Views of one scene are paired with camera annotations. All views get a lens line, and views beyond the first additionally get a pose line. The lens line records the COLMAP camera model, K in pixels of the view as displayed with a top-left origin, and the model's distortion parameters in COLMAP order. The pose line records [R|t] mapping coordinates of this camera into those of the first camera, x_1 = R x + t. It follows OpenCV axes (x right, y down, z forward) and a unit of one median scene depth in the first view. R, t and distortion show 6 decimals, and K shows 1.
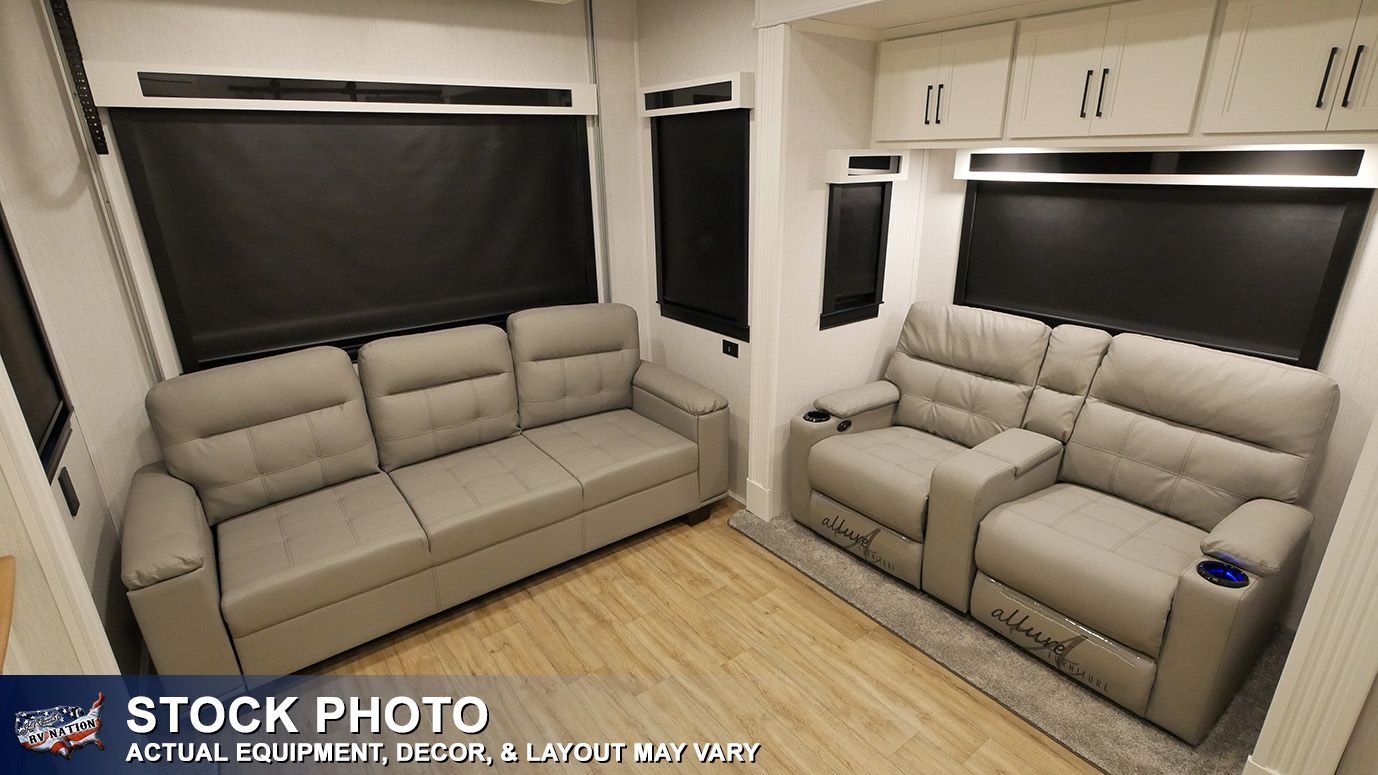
lens RADIAL K [[658.1, 0, 690.1], [0, 658.1, 376.9], [0, 0, 1]] dist [0.001199, -0.001363]
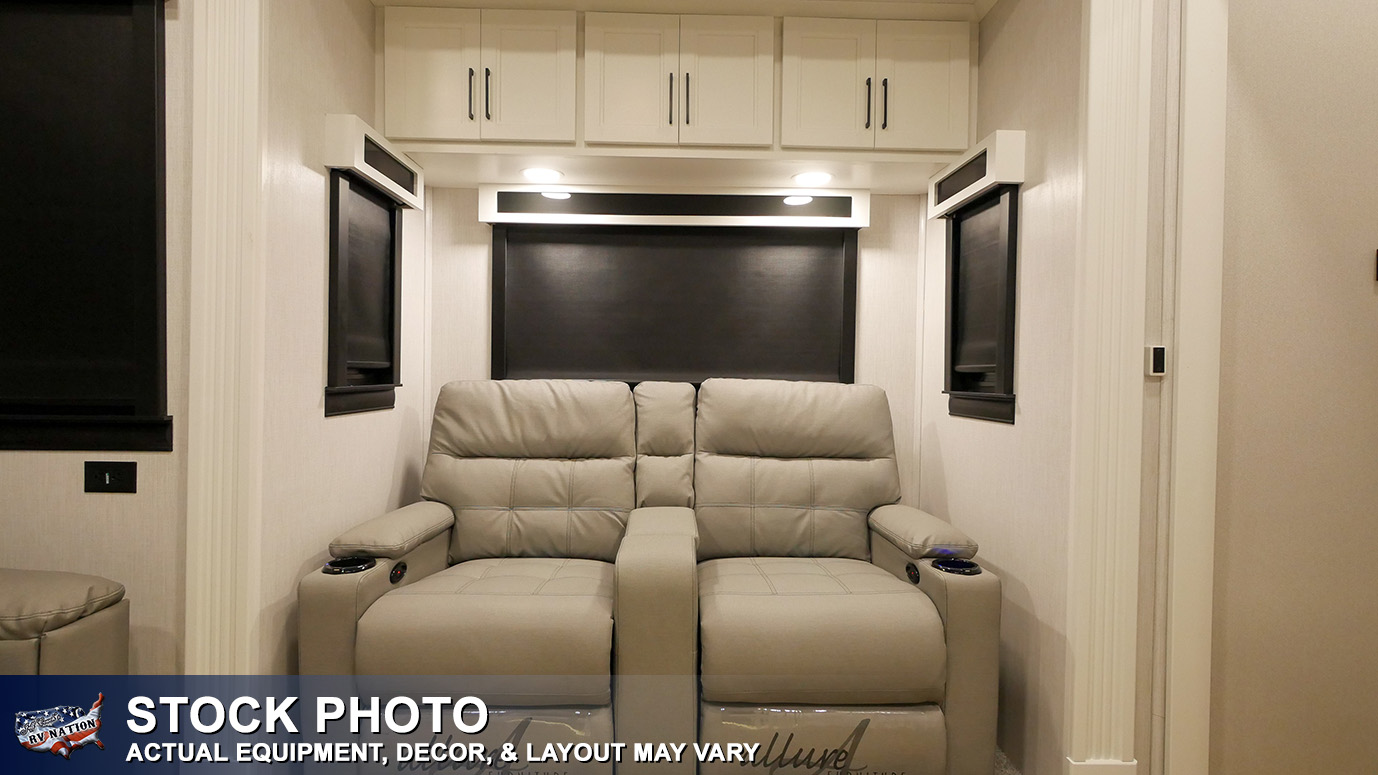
lens RADIAL K [[658.1, 0, 687.4], [0, 658.1, 378.0], [0, 0, 1]] dist [0.001199, -0.001363]
pose [[0.581209, 0.012886, 0.813652, -0.089086], [0.244131, 0.951057, -0.189450, 0.085788], [-0.776271, 0.308748, 0.549617, 0.452360]]
